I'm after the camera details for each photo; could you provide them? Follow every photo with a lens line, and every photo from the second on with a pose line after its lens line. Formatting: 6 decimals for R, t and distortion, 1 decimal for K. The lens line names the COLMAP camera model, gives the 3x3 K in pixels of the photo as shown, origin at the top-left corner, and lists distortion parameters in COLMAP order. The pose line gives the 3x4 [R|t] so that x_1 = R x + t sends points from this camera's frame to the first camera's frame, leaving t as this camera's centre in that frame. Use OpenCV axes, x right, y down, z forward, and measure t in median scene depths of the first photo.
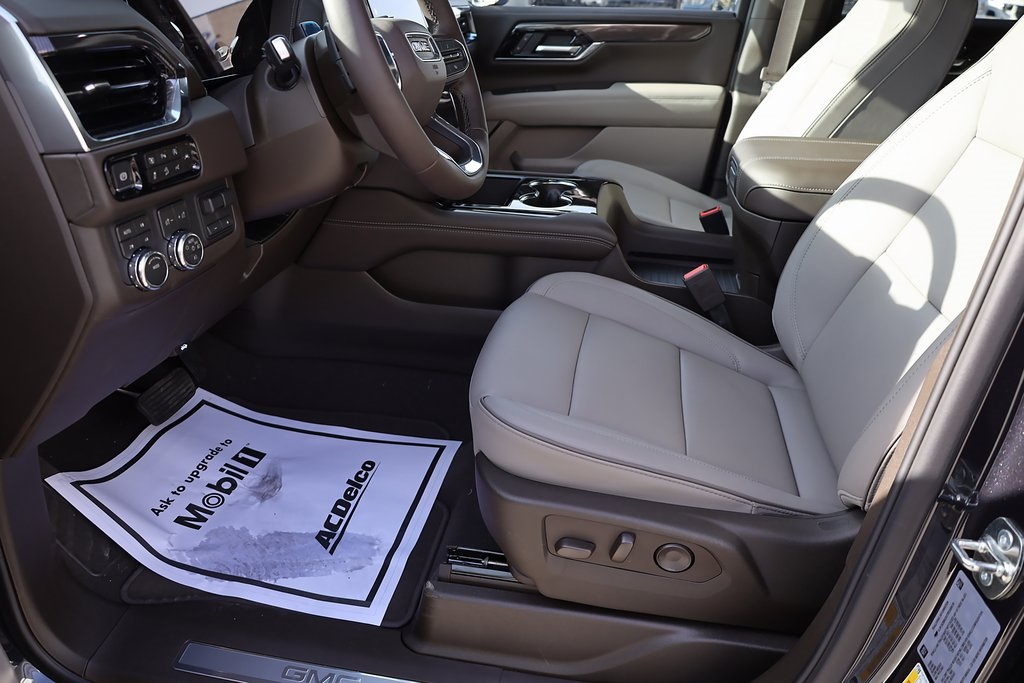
lens RADIAL K [[687.6, 0, 512.0], [0, 687.6, 341.5], [0, 0, 1]] dist [-0.028744, 0.003759]
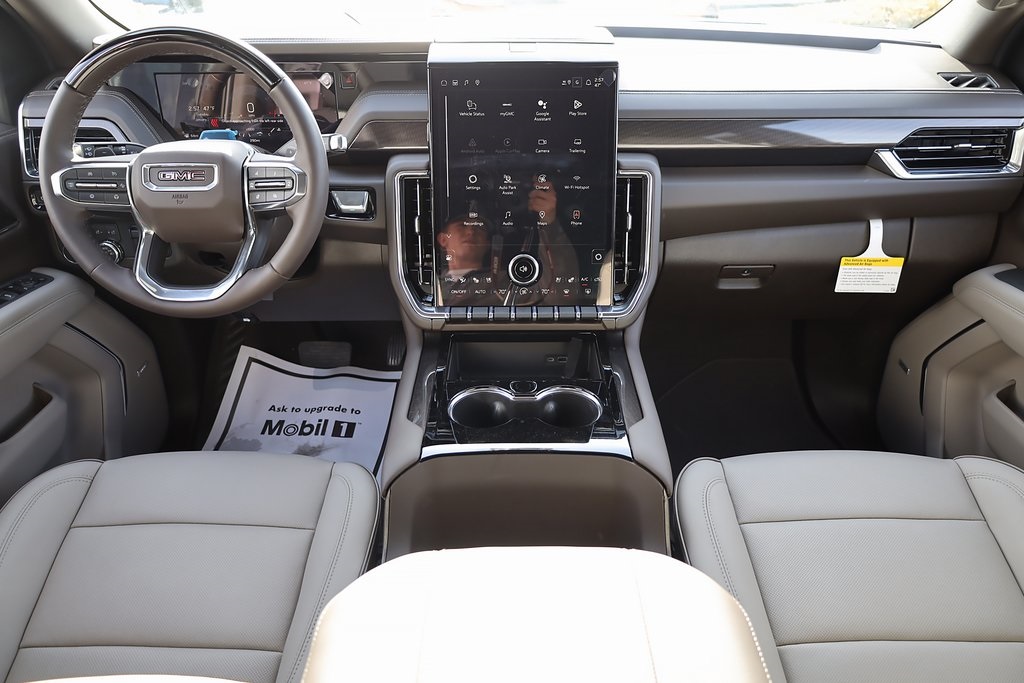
lens RADIAL K [[689.6, 0, 512.0], [0, 689.6, 341.5], [0, 0, 1]] dist [-0.023925, 0.003581]
pose [[0.169633, 0.483257, -0.858887, 0.723741], [-0.440715, 0.816715, 0.372486, -0.609315], [0.881473, 0.315339, 0.351521, 0.826029]]
